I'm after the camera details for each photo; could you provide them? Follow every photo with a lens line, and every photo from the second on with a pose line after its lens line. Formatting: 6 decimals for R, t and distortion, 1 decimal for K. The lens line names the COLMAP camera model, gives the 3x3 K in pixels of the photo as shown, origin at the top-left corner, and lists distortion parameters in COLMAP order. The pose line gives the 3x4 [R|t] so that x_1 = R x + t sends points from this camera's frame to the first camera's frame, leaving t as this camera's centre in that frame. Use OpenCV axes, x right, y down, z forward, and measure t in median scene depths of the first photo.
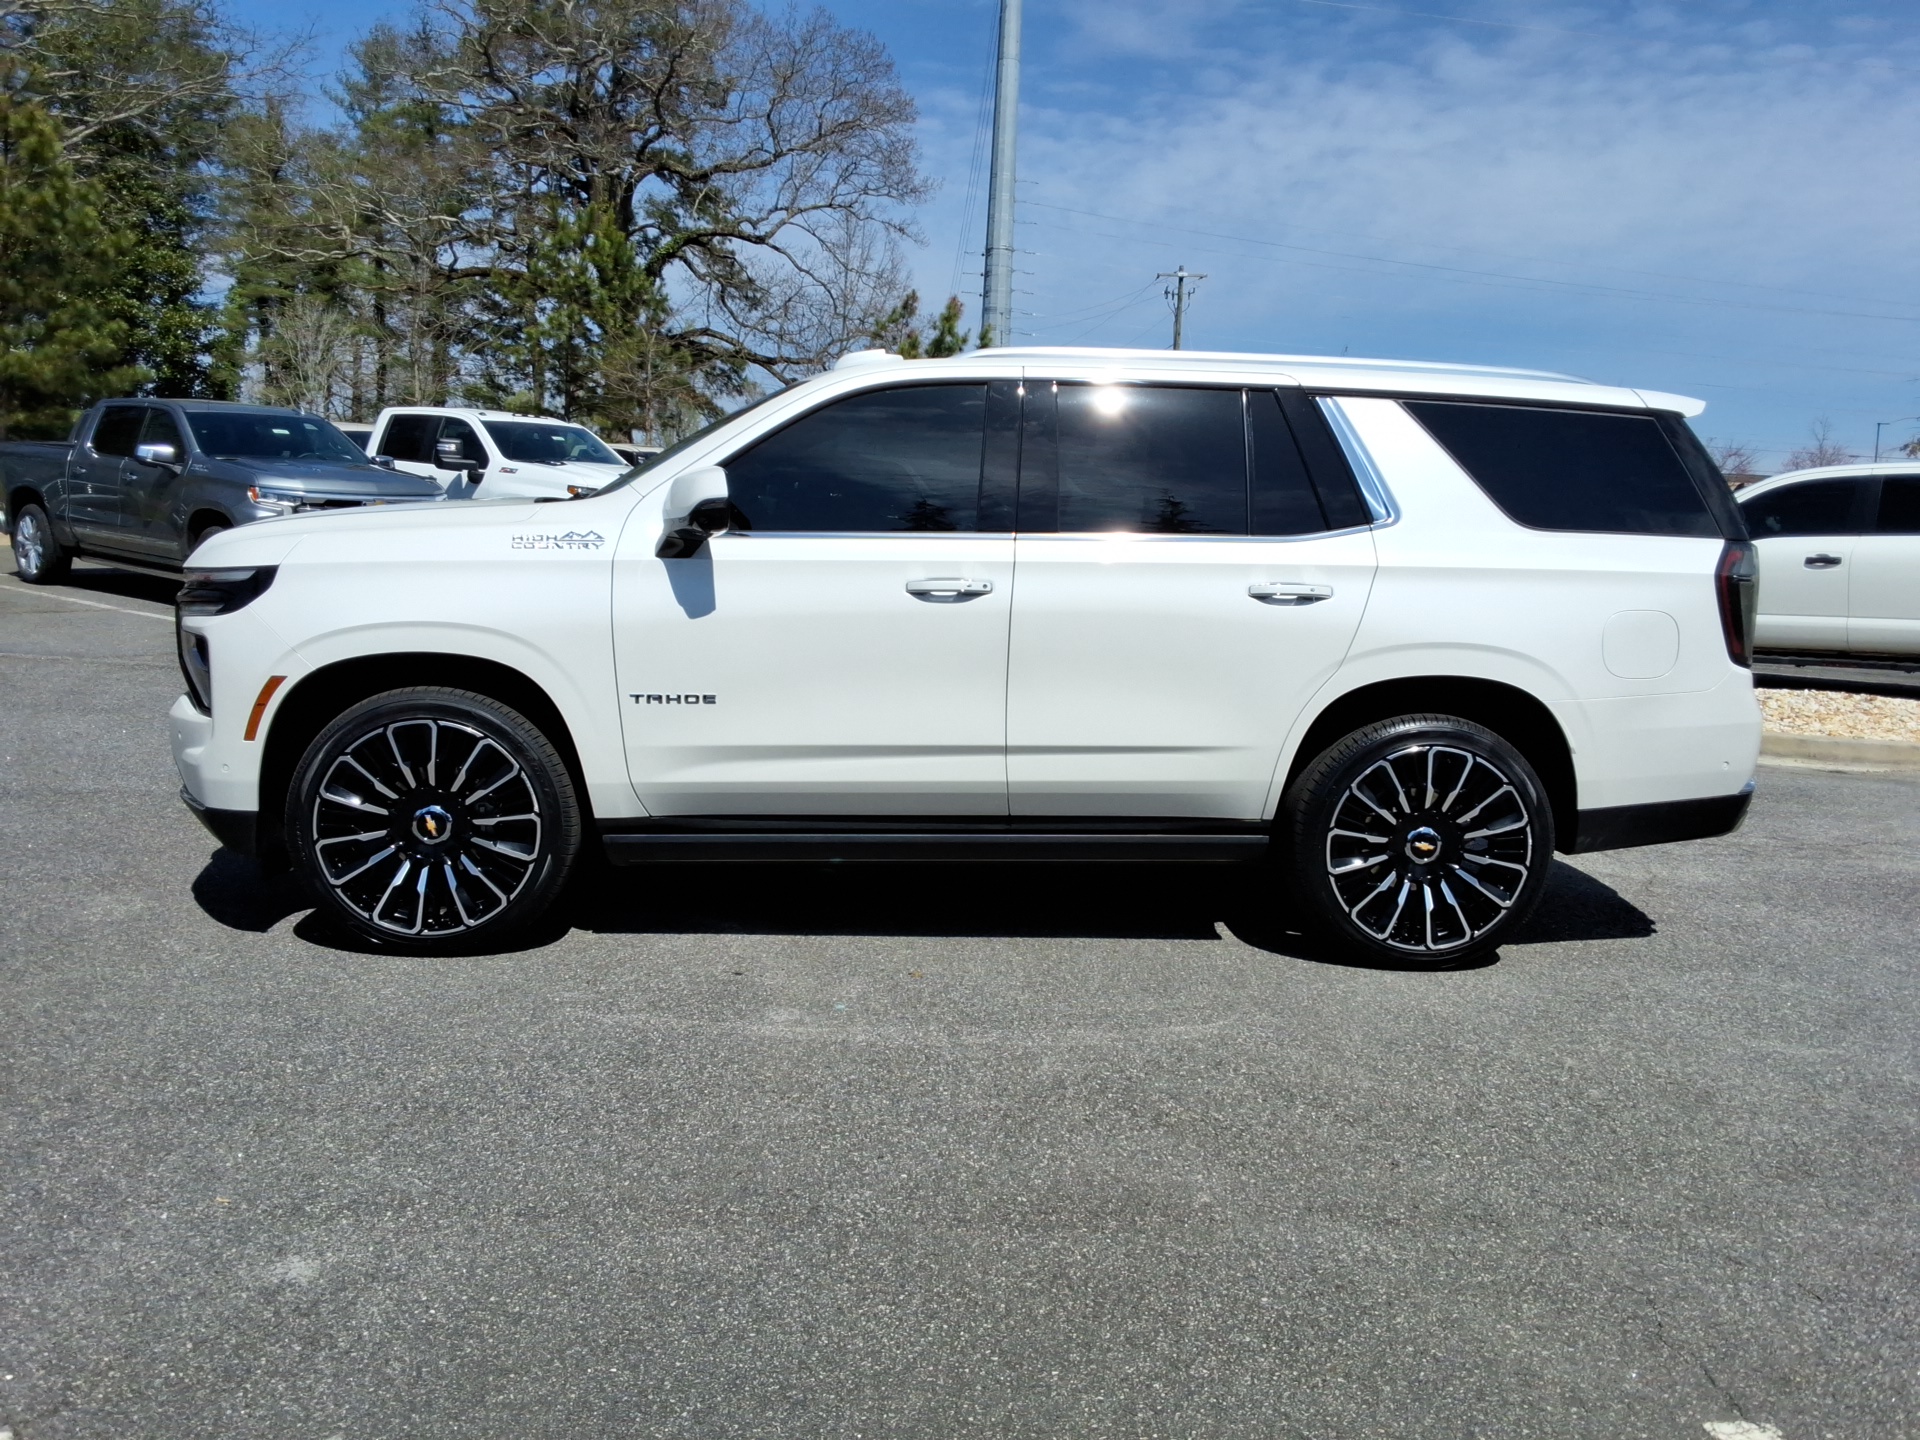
lens RADIAL K [[1546.1, 0, 990.3], [0, 1546.1, 707.0], [0, 0, 1]] dist [0.123259, -0.203394]
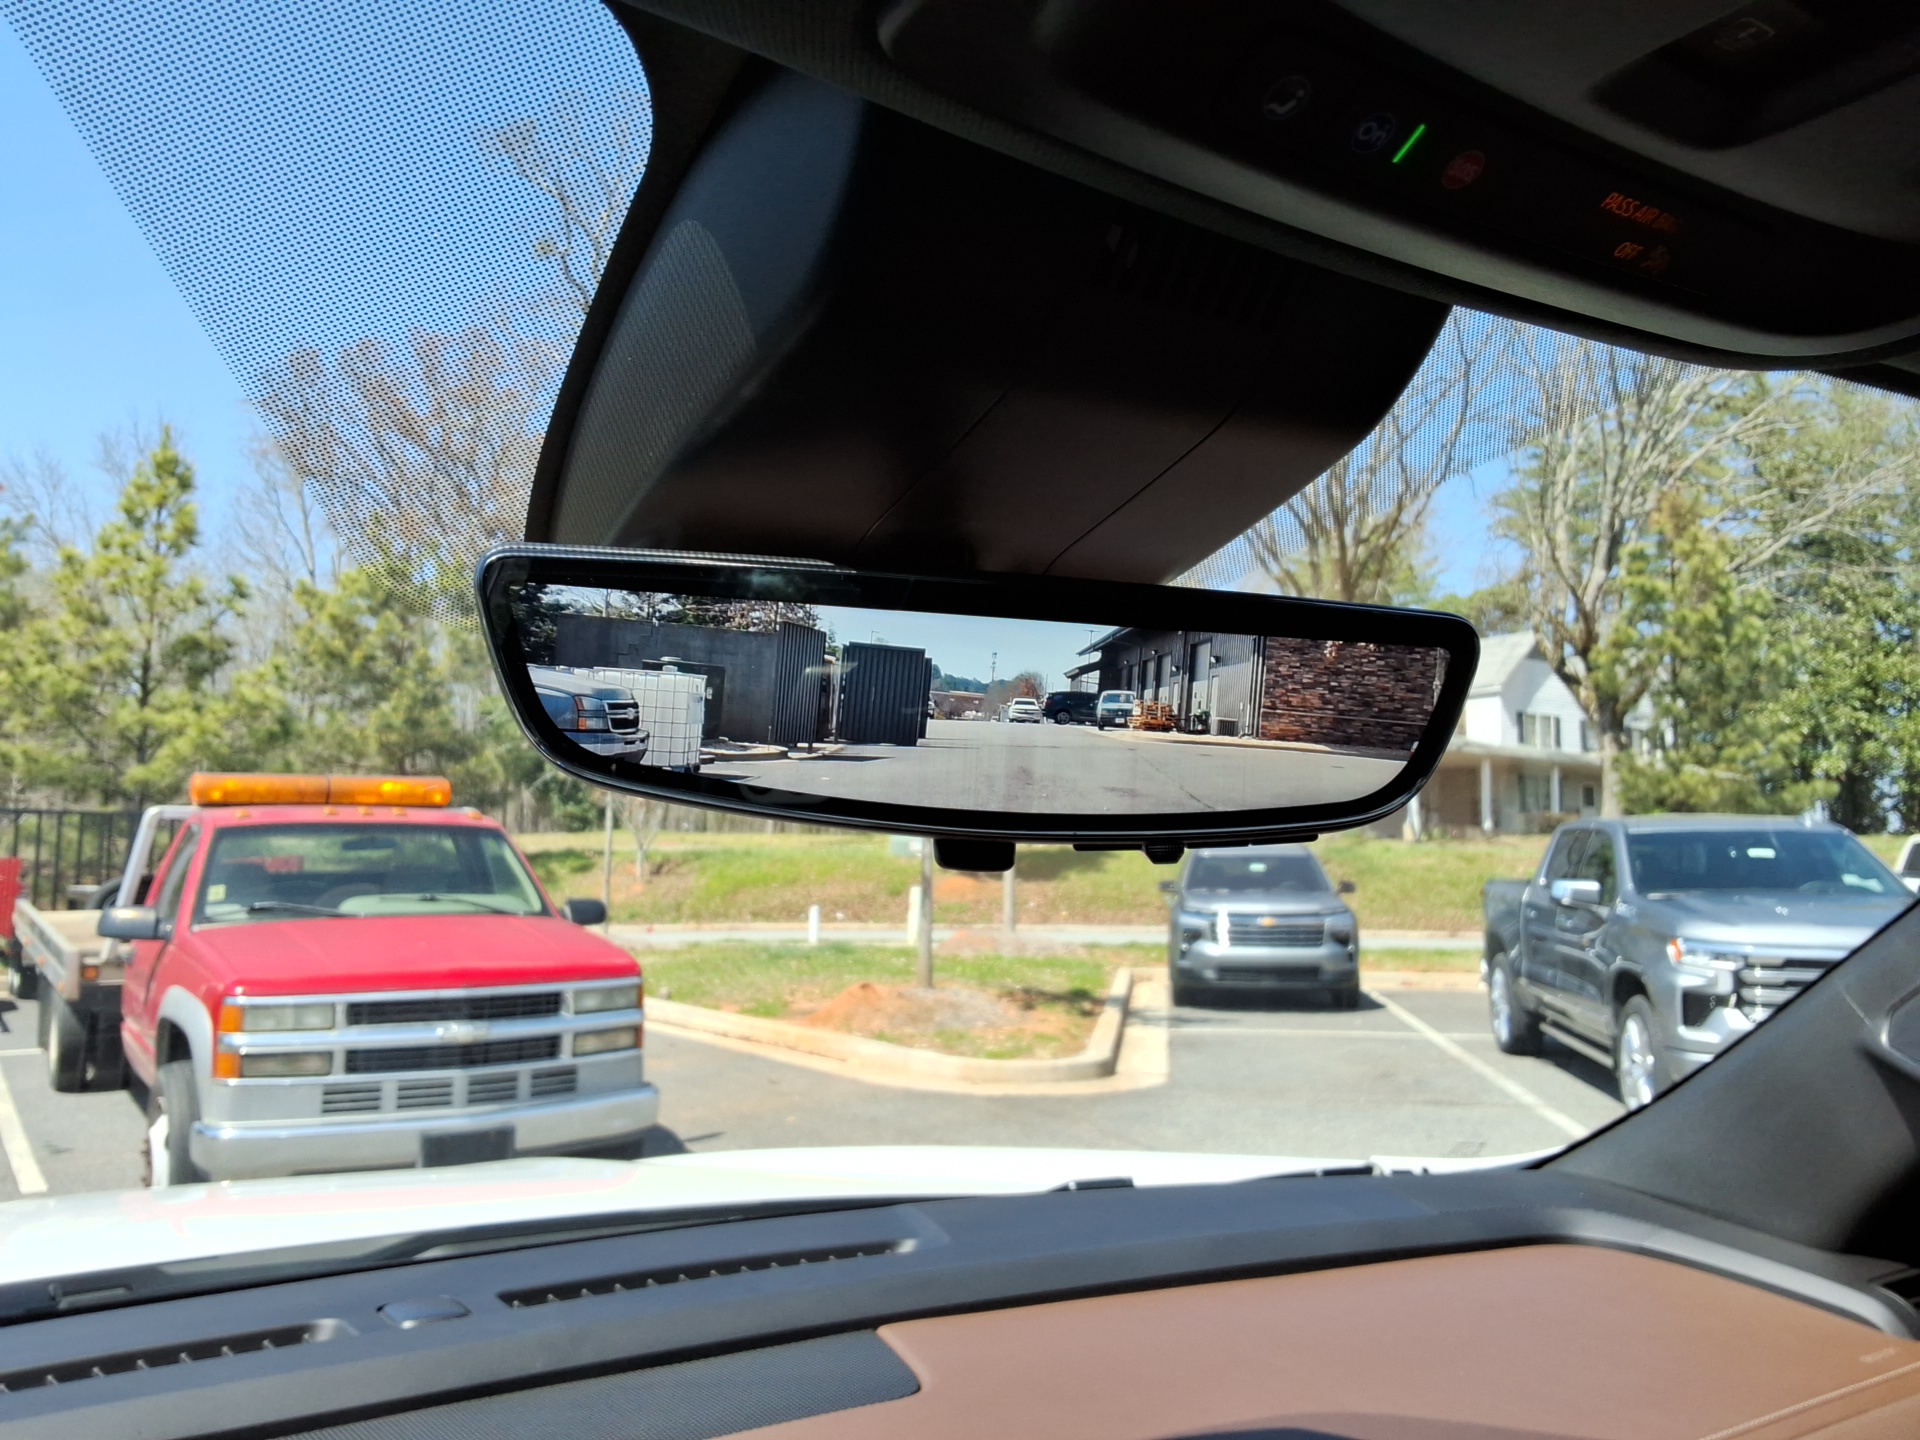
lens RADIAL K [[1547.2, 0, 968.3], [0, 1547.2, 696.0], [0, 0, 1]] dist [0.121481, -0.212983]
pose [[0.500850, -0.139582, -0.854205, -0.097029], [-0.095466, 0.971981, -0.214802, -0.178909], [0.860253, 0.189131, 0.473491, 1.071945]]
